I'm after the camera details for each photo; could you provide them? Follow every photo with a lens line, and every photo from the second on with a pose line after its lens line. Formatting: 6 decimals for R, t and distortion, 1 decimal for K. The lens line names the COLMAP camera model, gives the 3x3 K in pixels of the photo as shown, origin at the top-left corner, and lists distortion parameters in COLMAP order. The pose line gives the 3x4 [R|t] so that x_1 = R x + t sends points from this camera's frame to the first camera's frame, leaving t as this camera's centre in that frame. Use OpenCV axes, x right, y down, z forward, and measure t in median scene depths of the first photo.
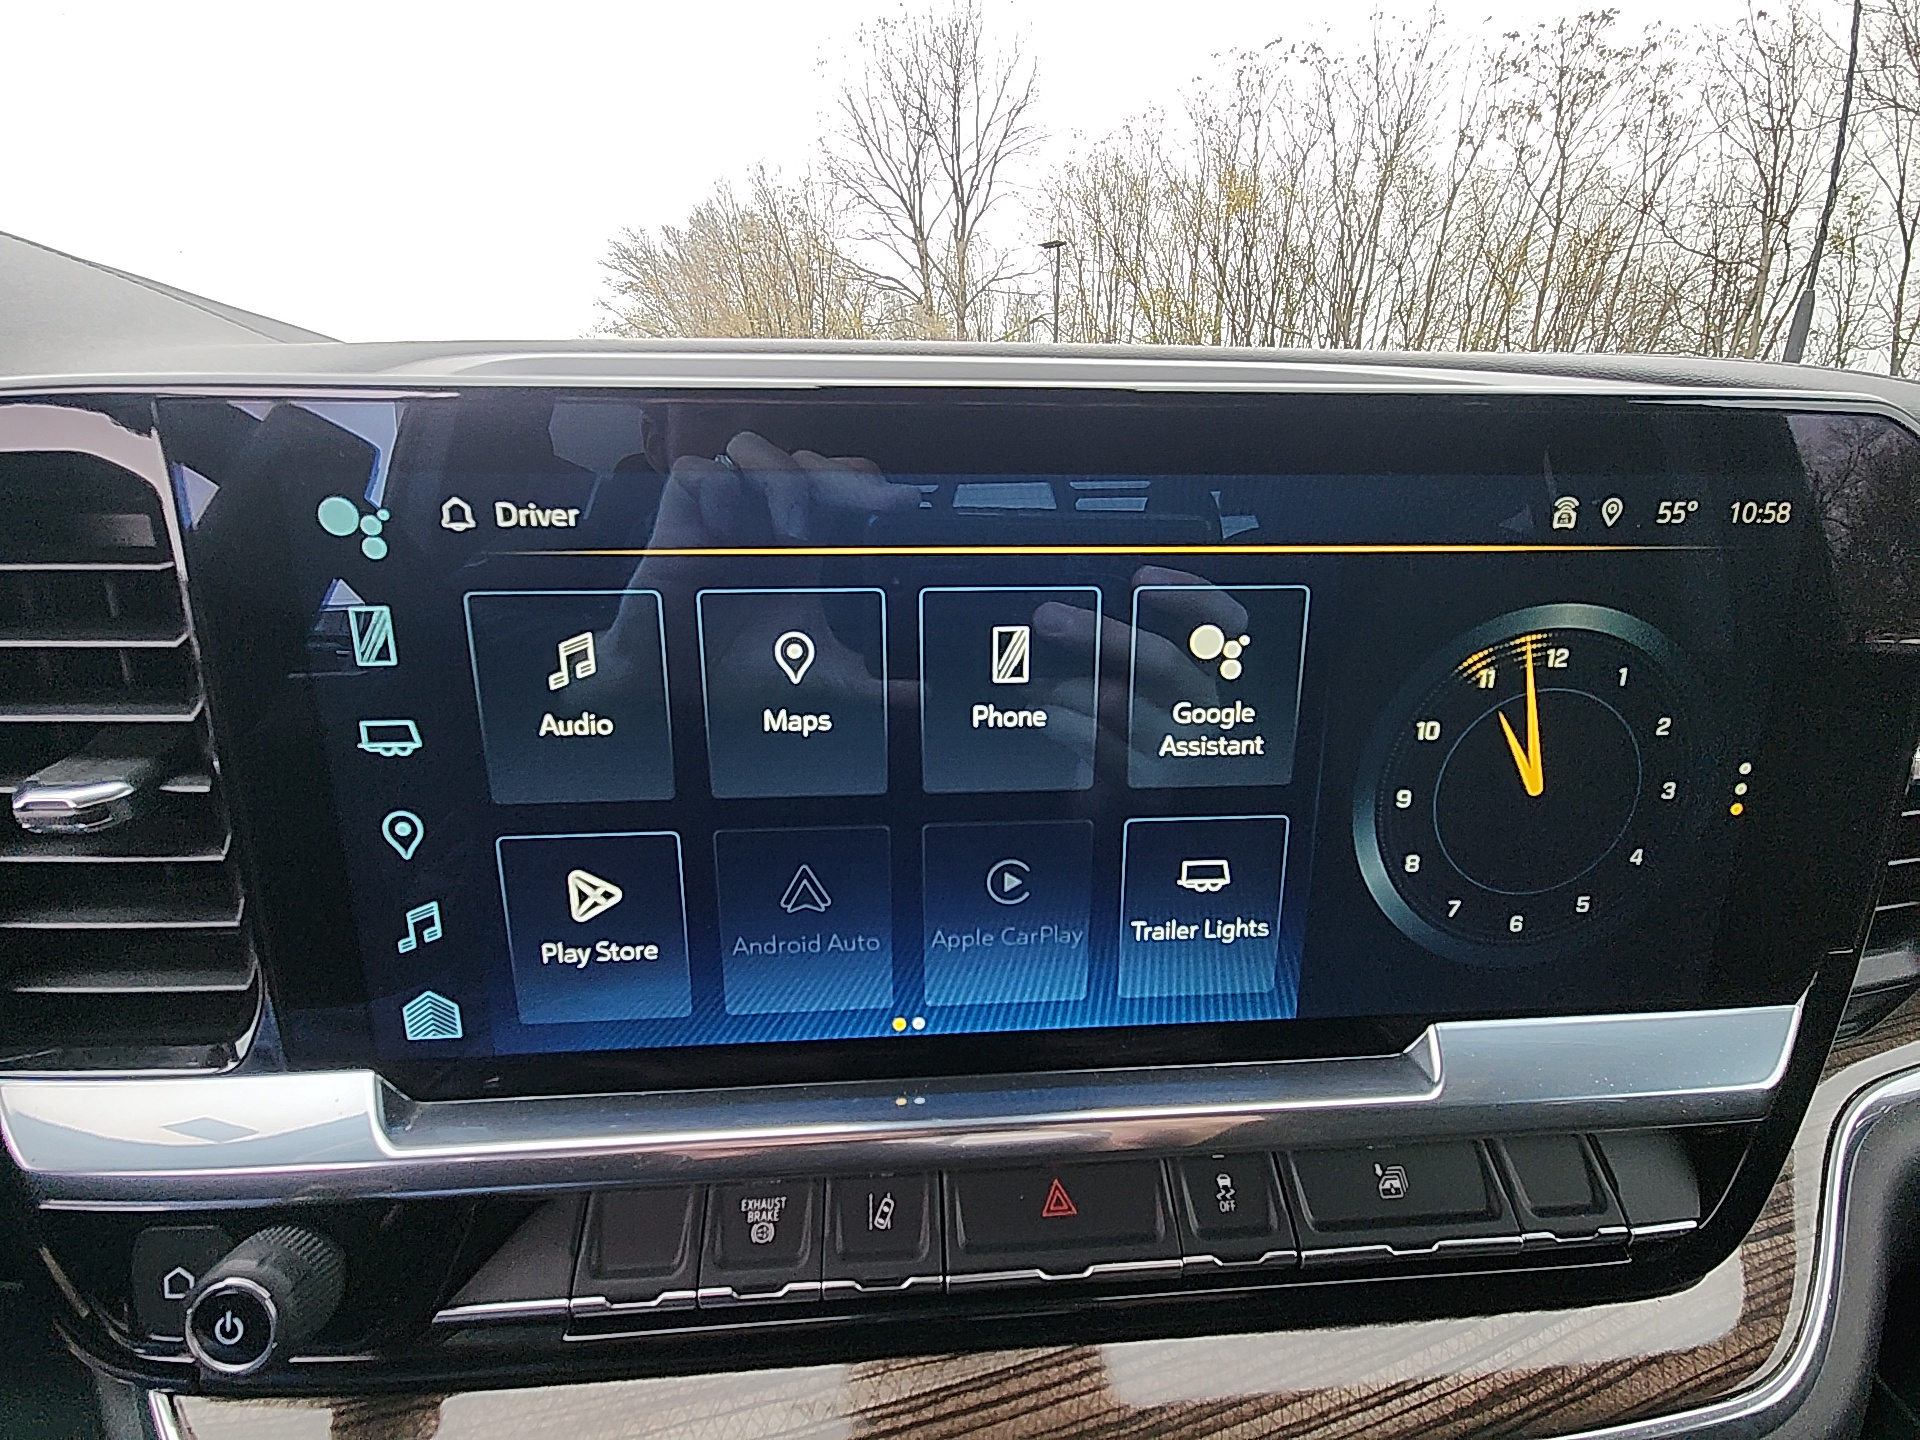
lens RADIAL K [[773.6, 0, 957.7], [0, 773.6, 694.1], [0, 0, 1]] dist [0.001907, 0.000297]
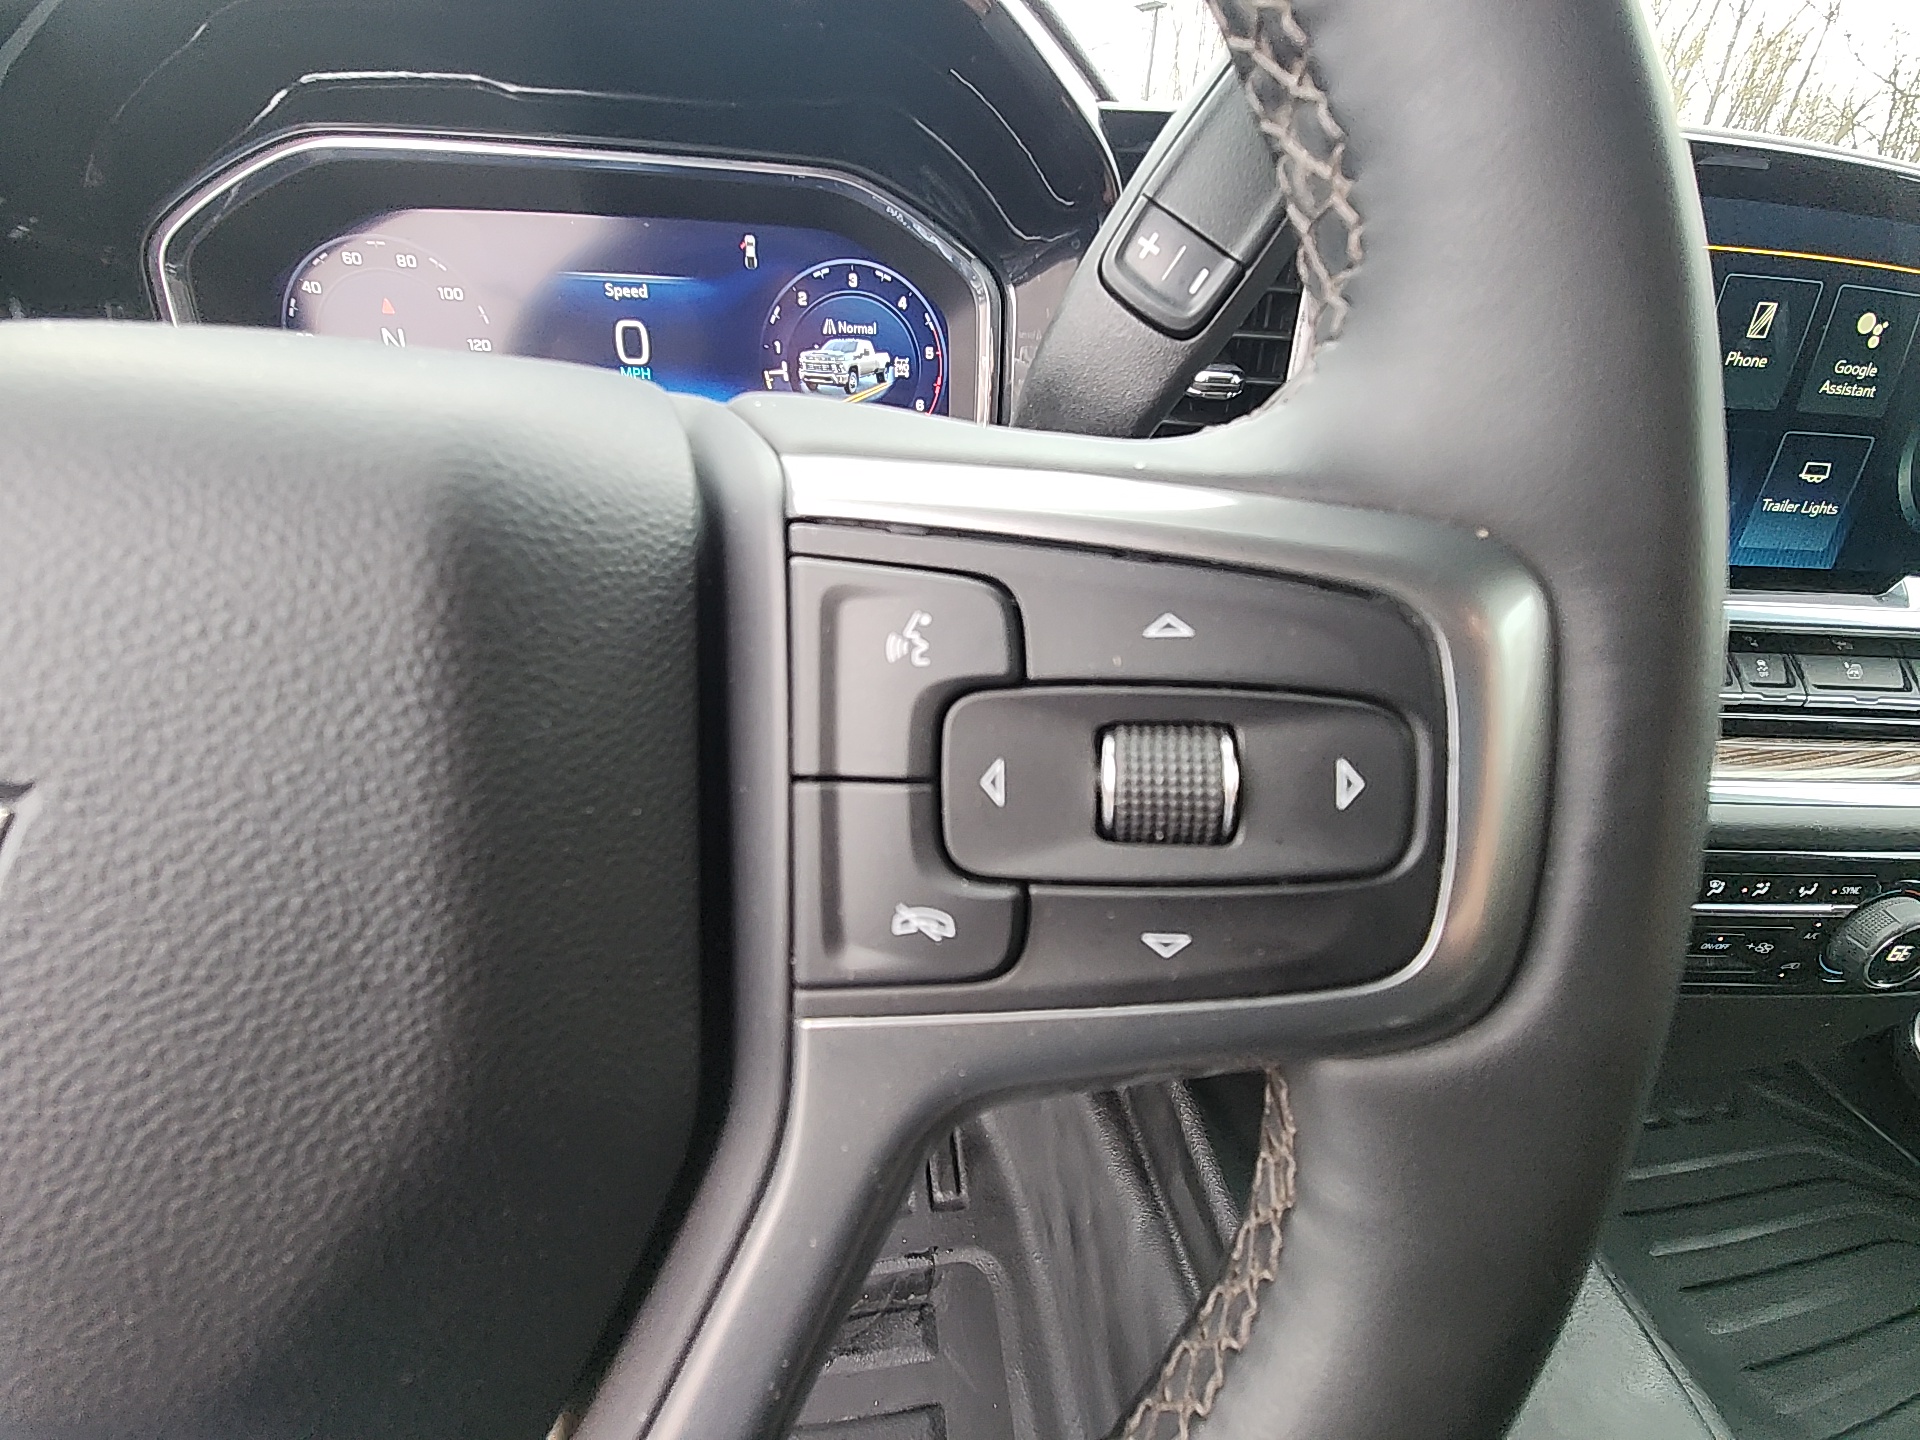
lens RADIAL K [[774.7, 0, 951.0], [0, 774.7, 698.9], [0, 0, 1]] dist [0.016221, -0.016680]
pose [[0.997233, 0.061174, -0.042242, -1.449325], [-0.051302, 0.977520, 0.204506, 0.465186], [0.053803, -0.201773, 0.977953, -0.840000]]
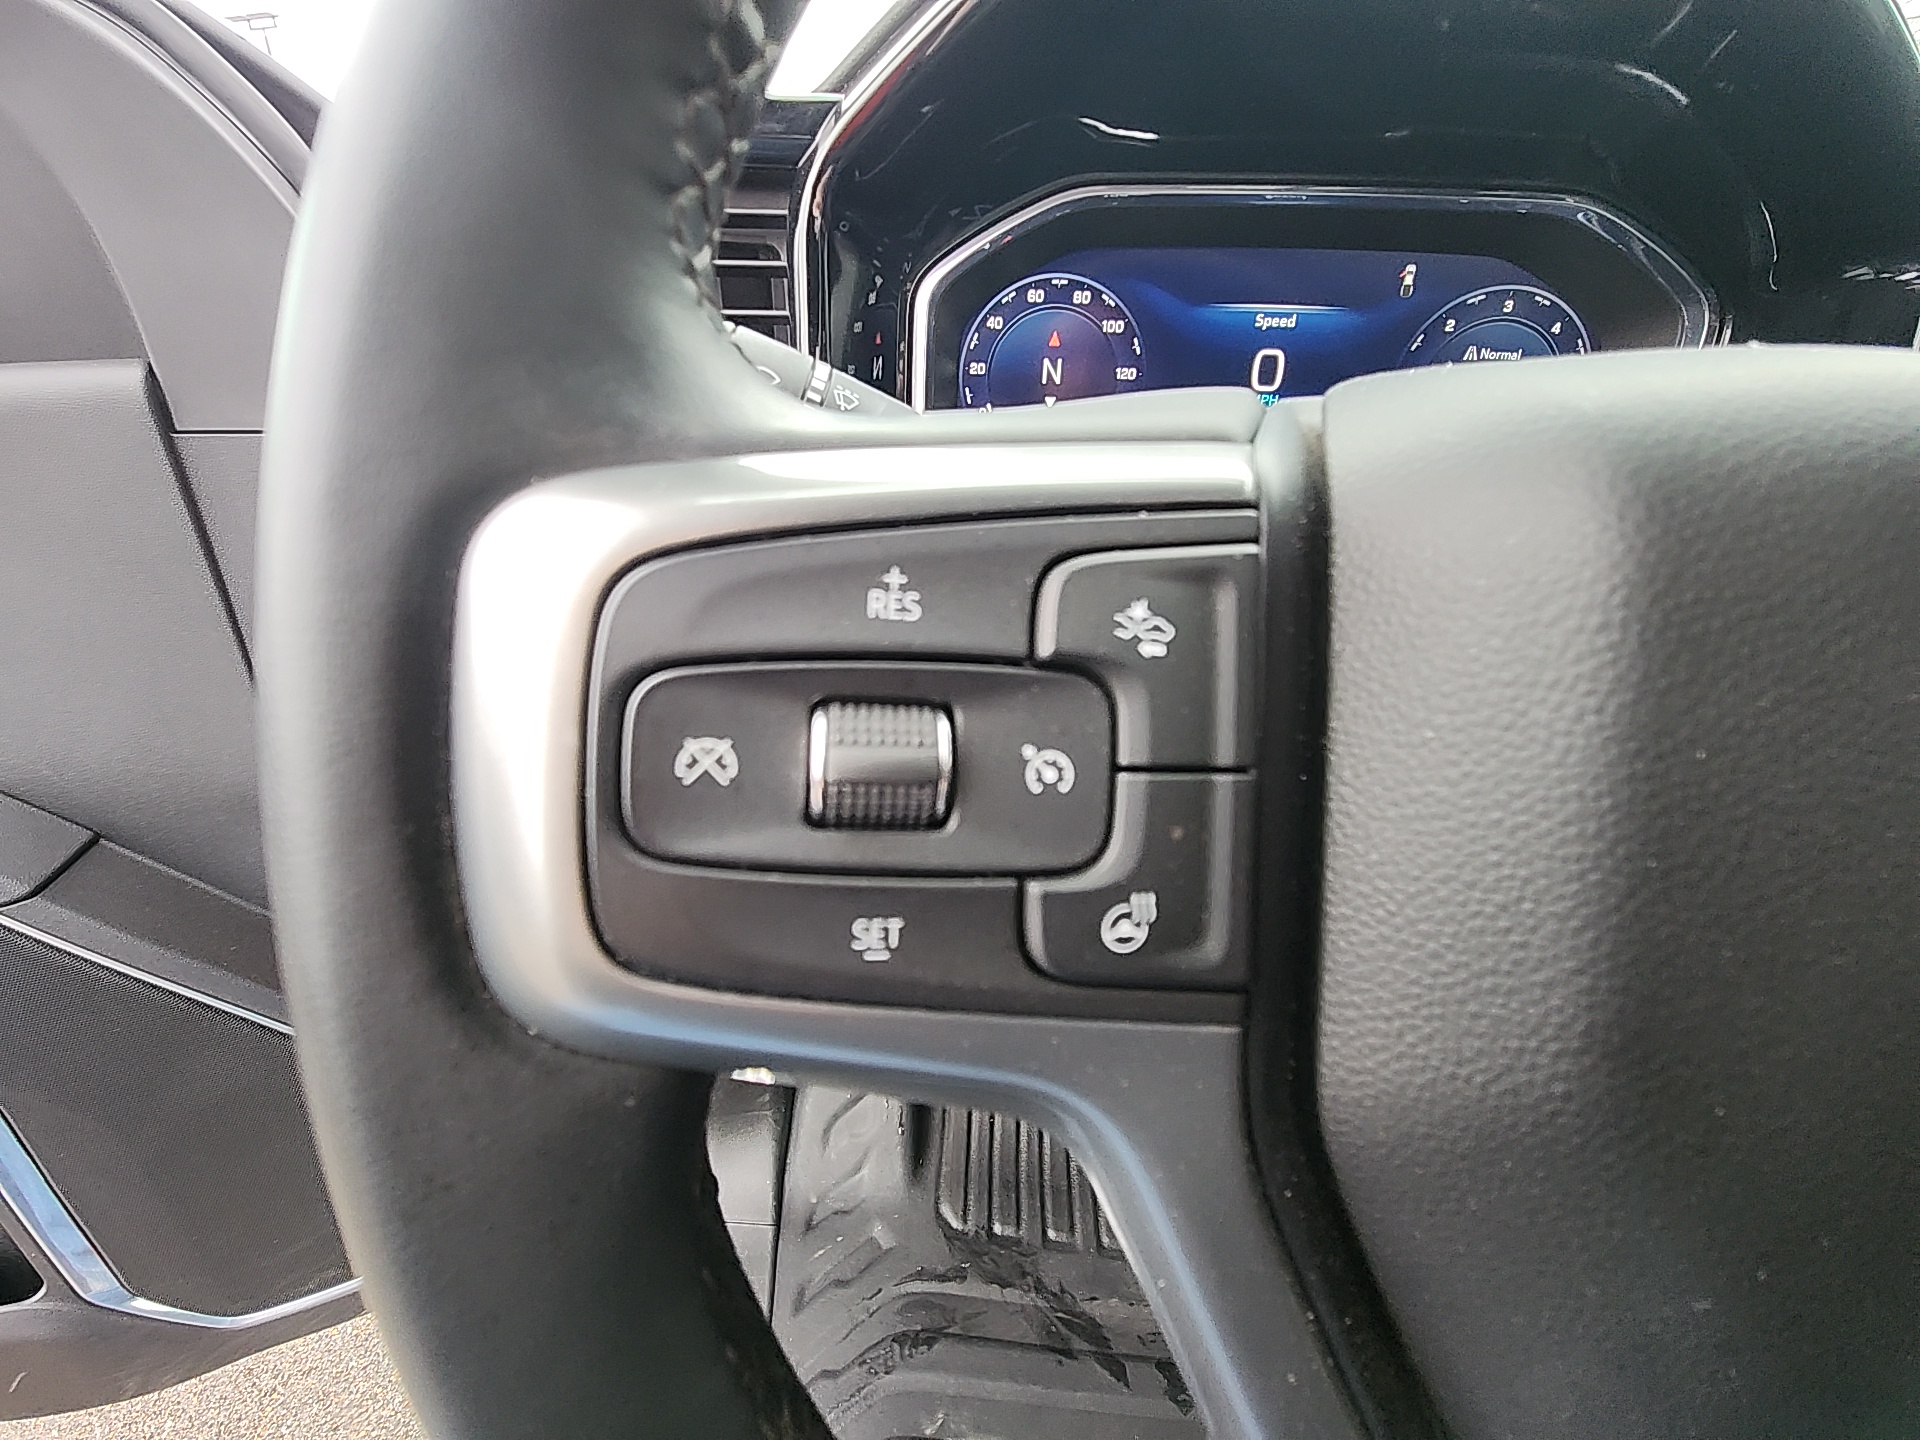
lens RADIAL K [[768.4, 0, 947.9], [0, 768.4, 696.9], [0, 0, 1]] dist [0.022366, -0.019492]
pose [[0.964815, 0.132313, -0.227213, -2.620415], [-0.090296, 0.978337, 0.186288, 0.558859], [0.246940, -0.159217, 0.955861, -1.039772]]
